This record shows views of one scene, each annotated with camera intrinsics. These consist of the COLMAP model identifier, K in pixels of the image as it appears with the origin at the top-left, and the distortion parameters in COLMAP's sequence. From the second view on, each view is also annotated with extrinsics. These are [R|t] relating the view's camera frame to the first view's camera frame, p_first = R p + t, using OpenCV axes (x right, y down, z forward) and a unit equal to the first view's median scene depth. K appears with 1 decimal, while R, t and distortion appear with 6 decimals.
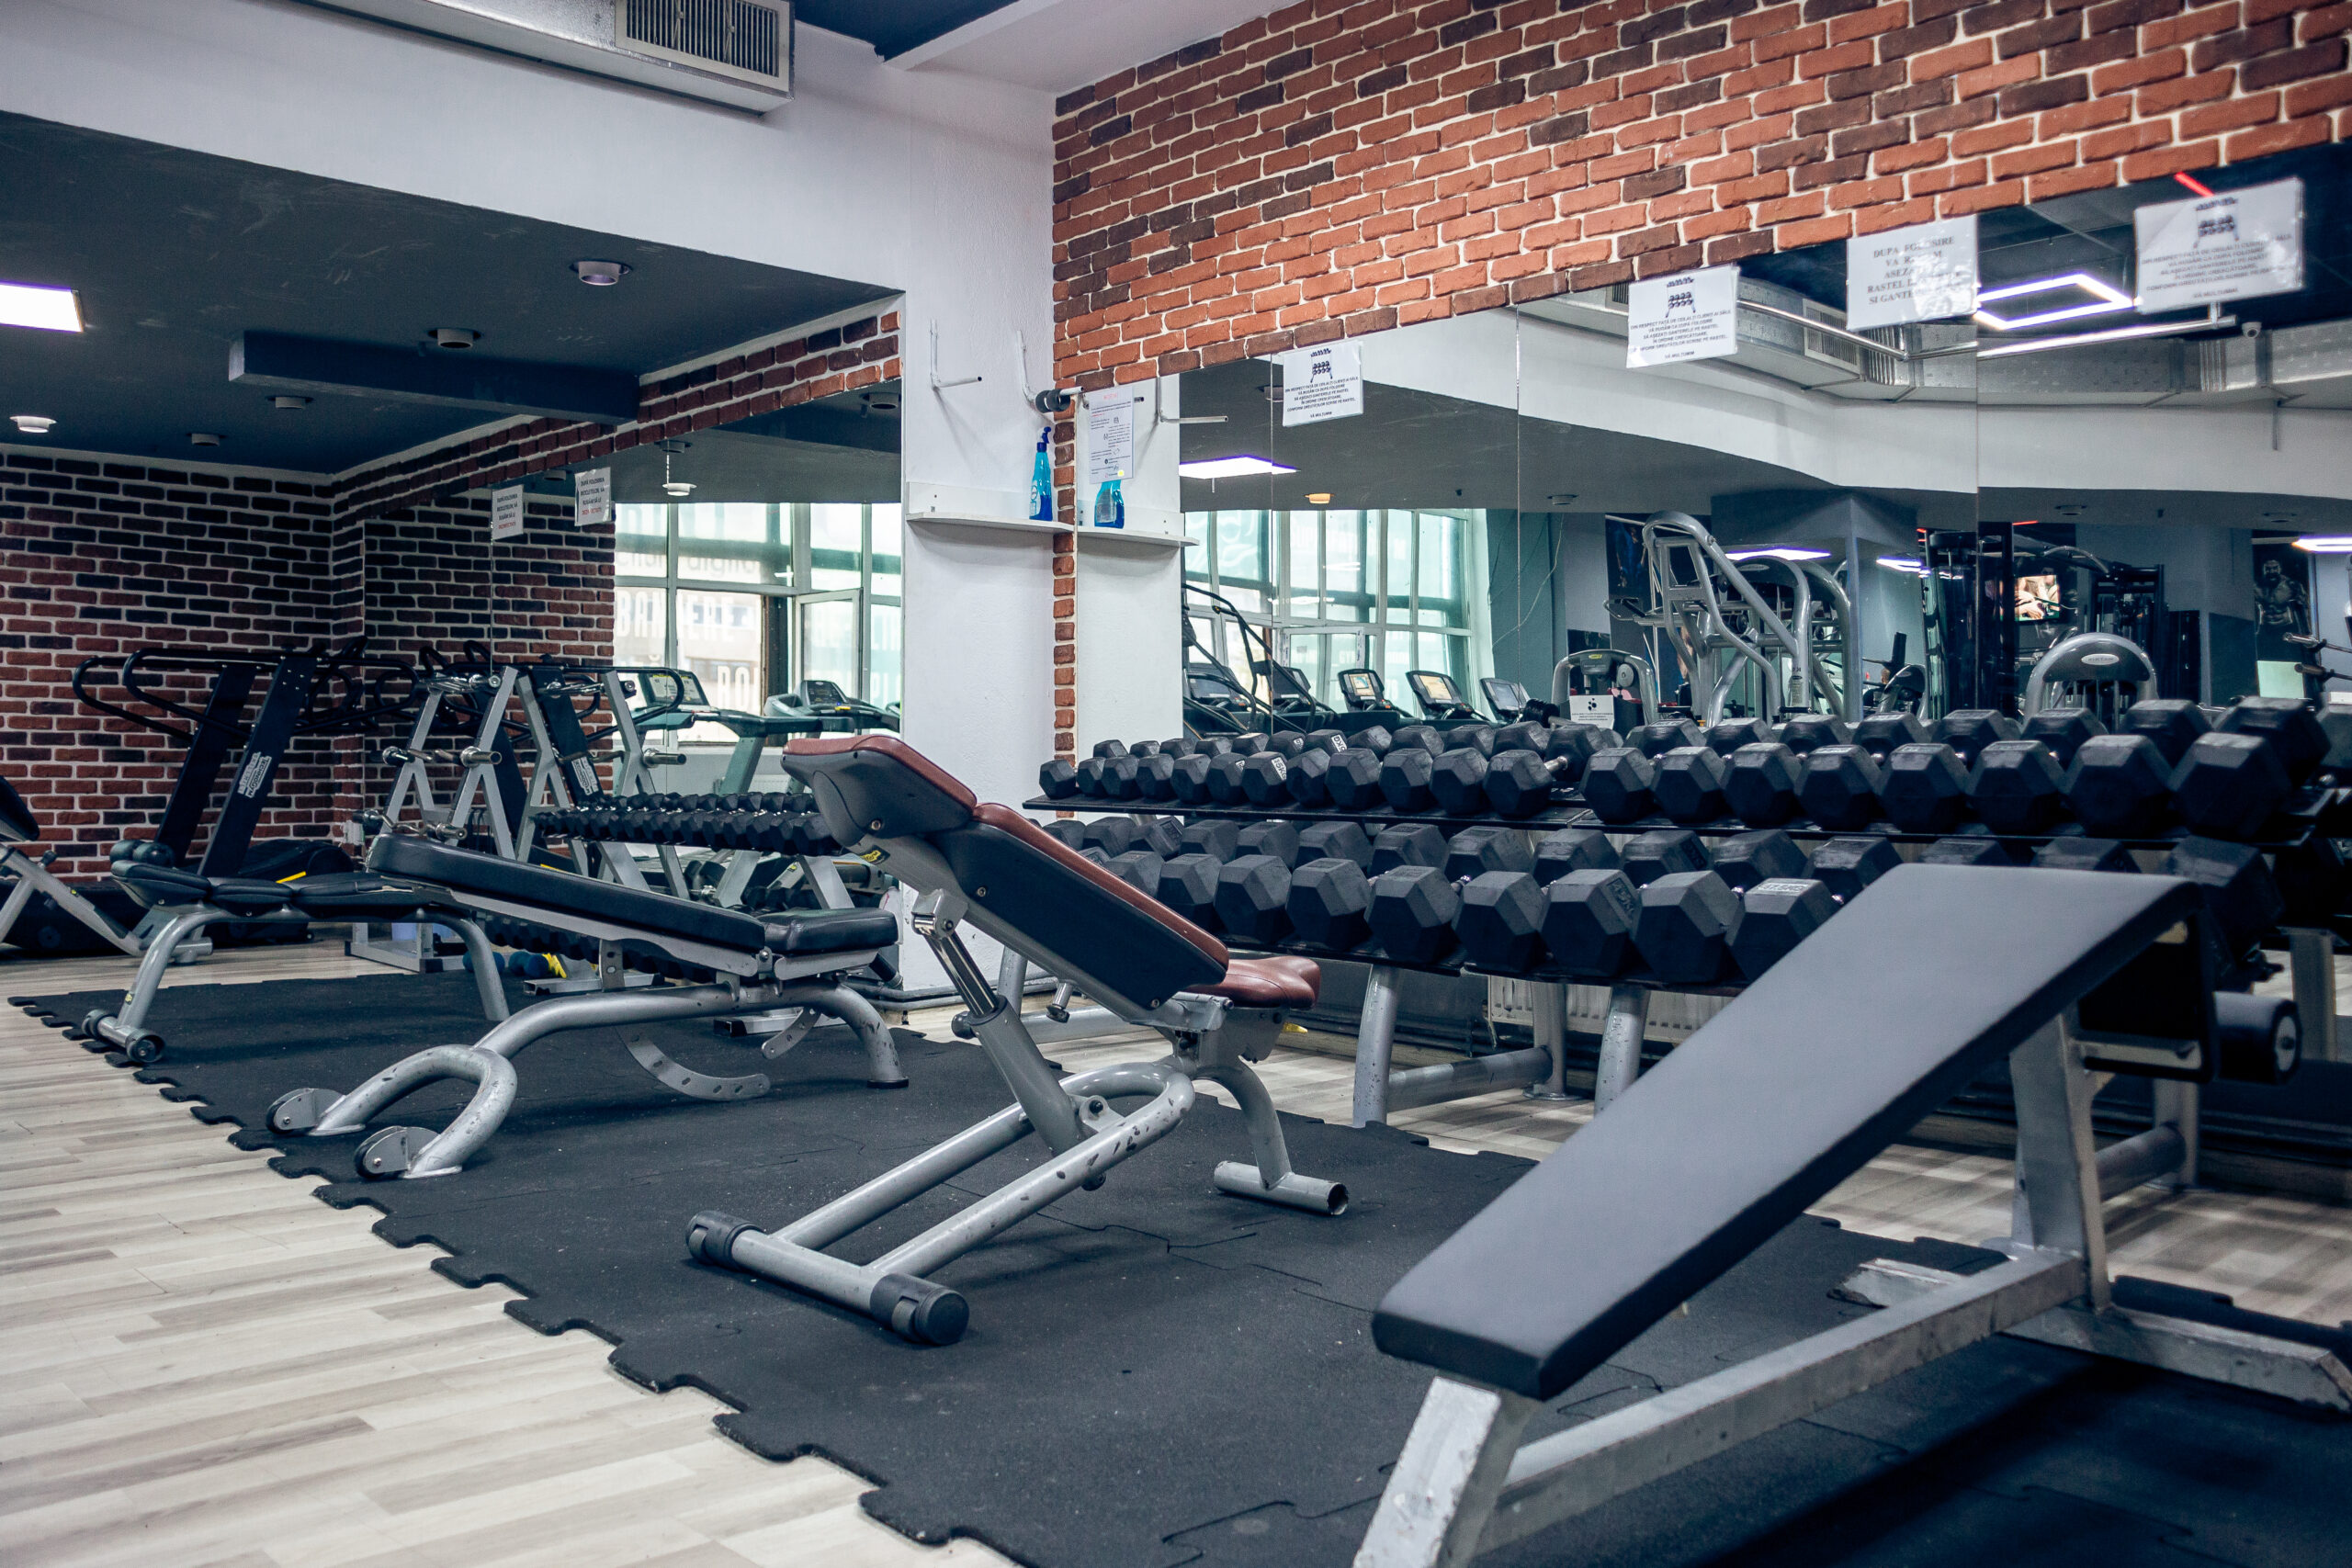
lens RADIAL K [[1984.5, 0, 1178.0], [0, 1984.5, 780.4], [0, 0, 1]] dist [-0.002072, 0.001212]
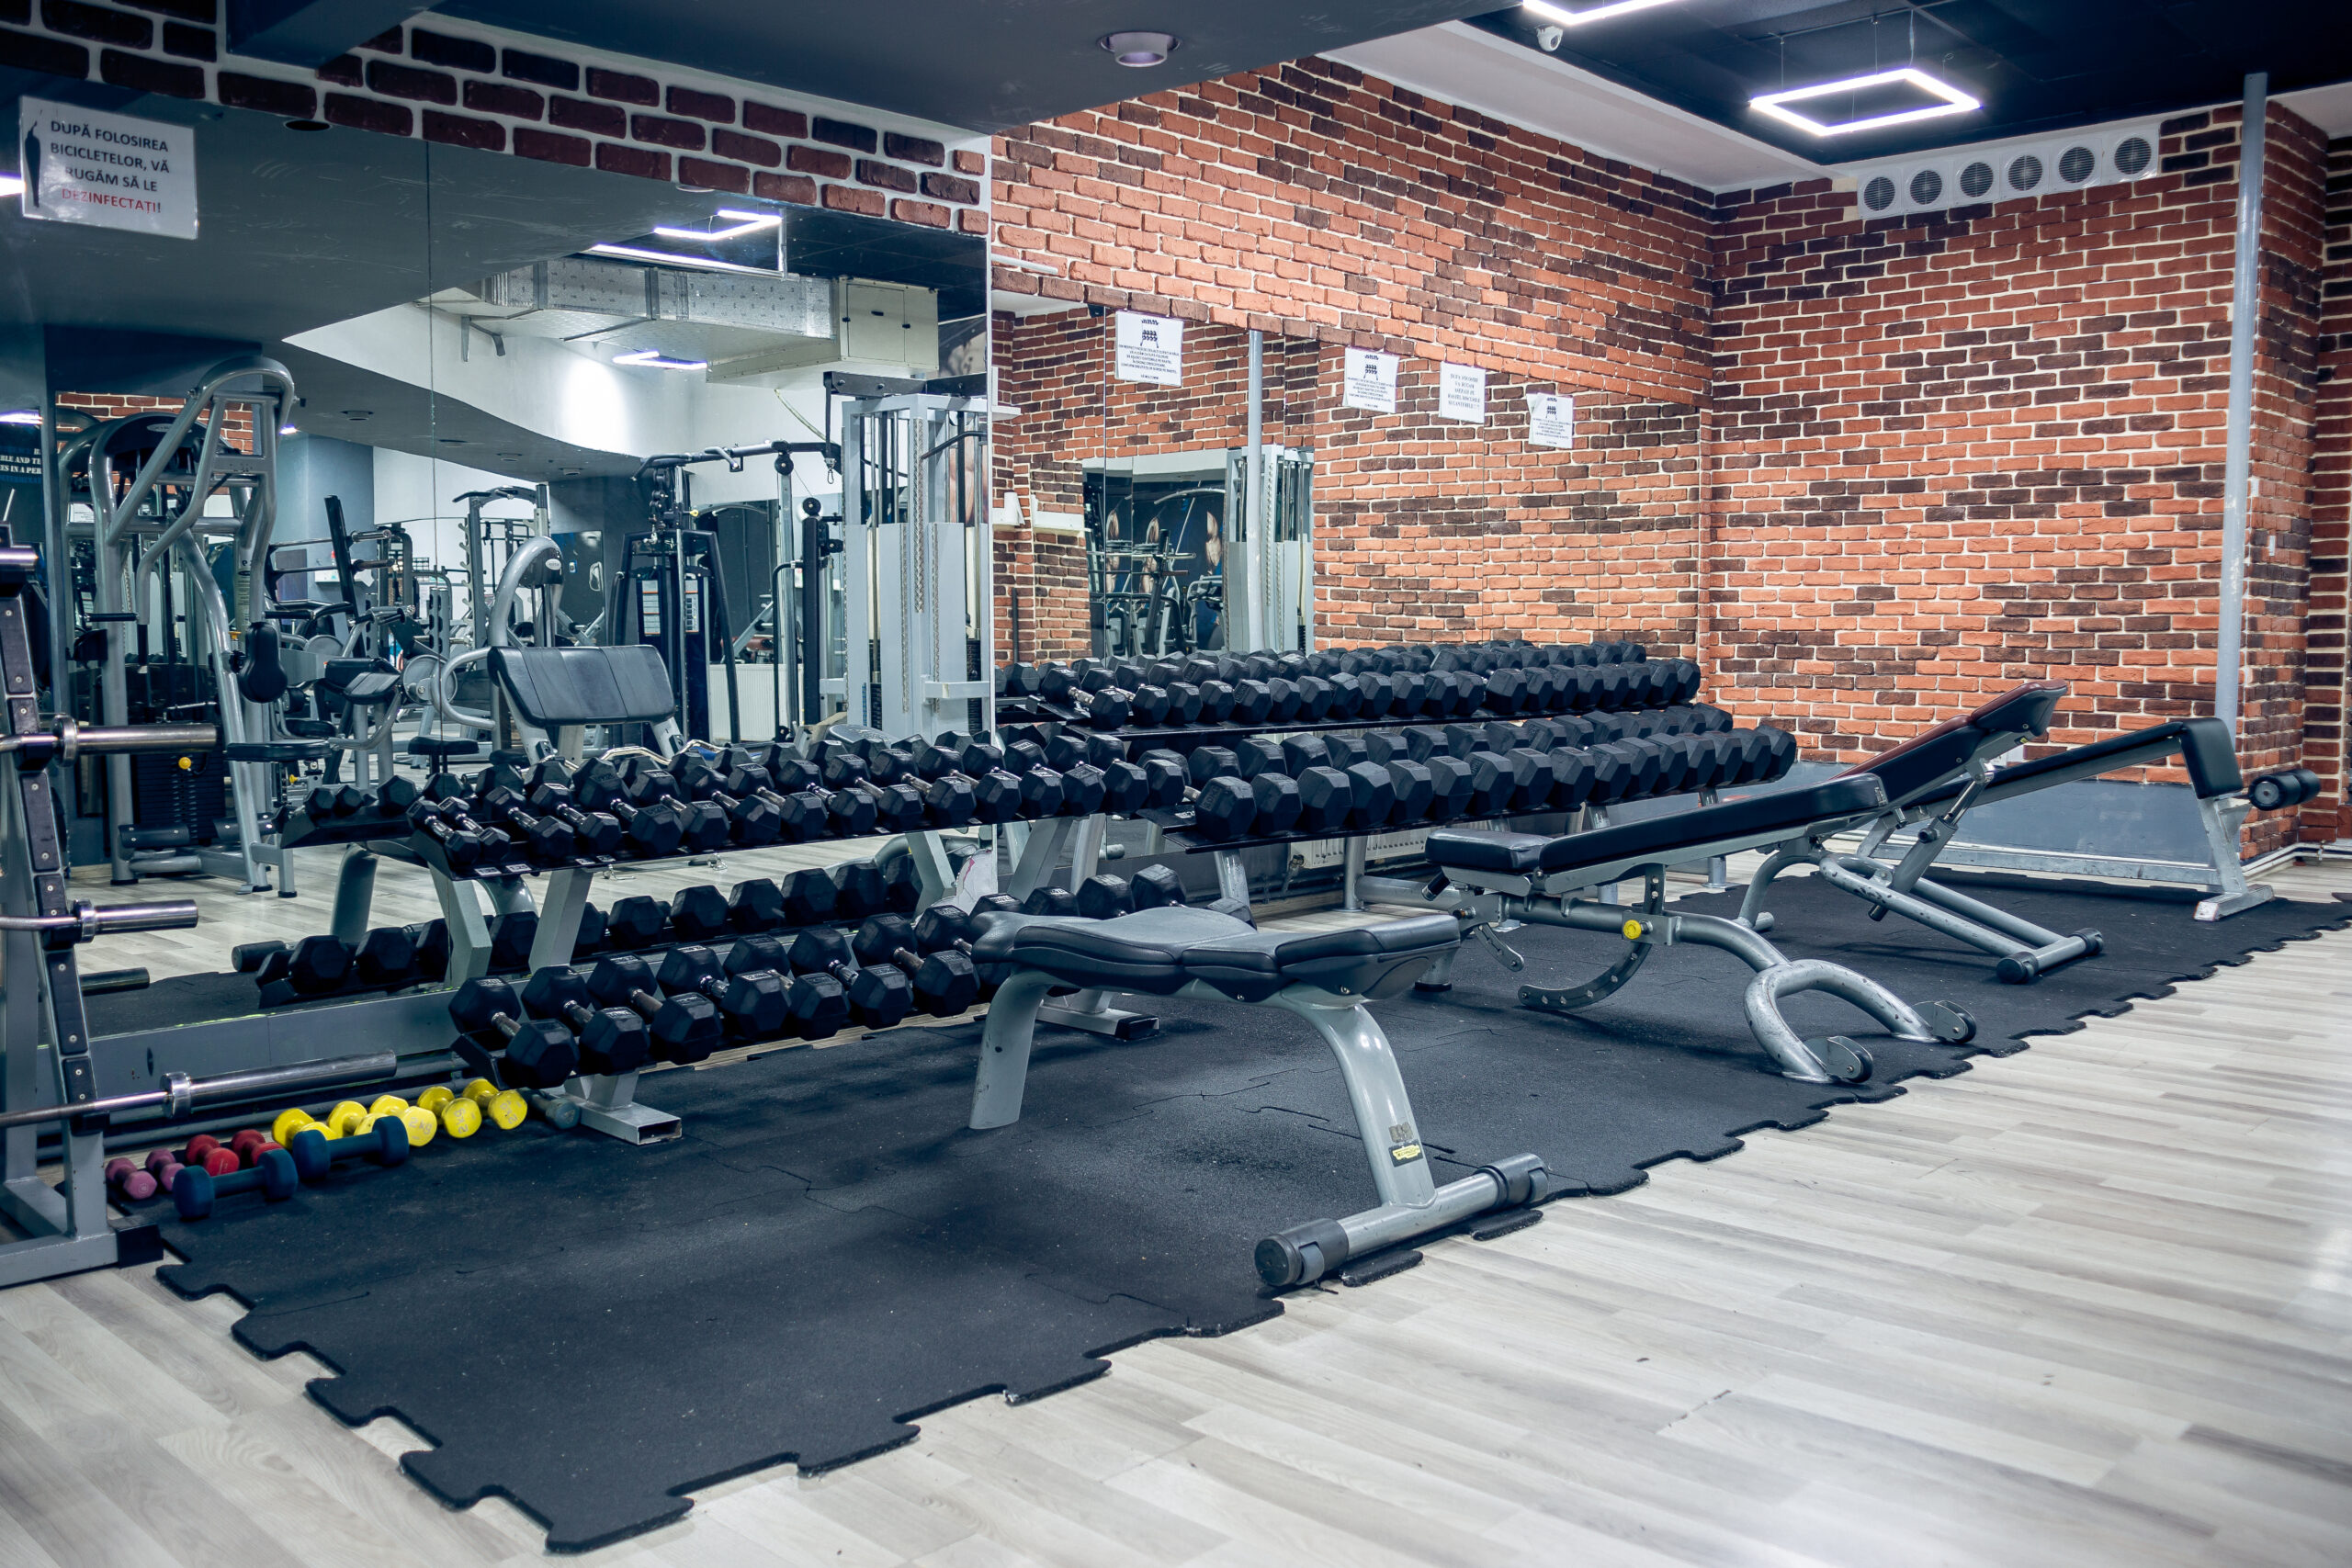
lens RADIAL K [[1984.5, 0, 1177.3], [0, 1984.5, 783.9], [0, 0, 1]] dist [-0.002072, 0.001212]
pose [[-0.046156, -0.071870, 0.996346, -1.054042], [0.017959, 0.997188, 0.072763, -0.036867], [-0.998773, 0.021252, -0.044735, 1.031180]]
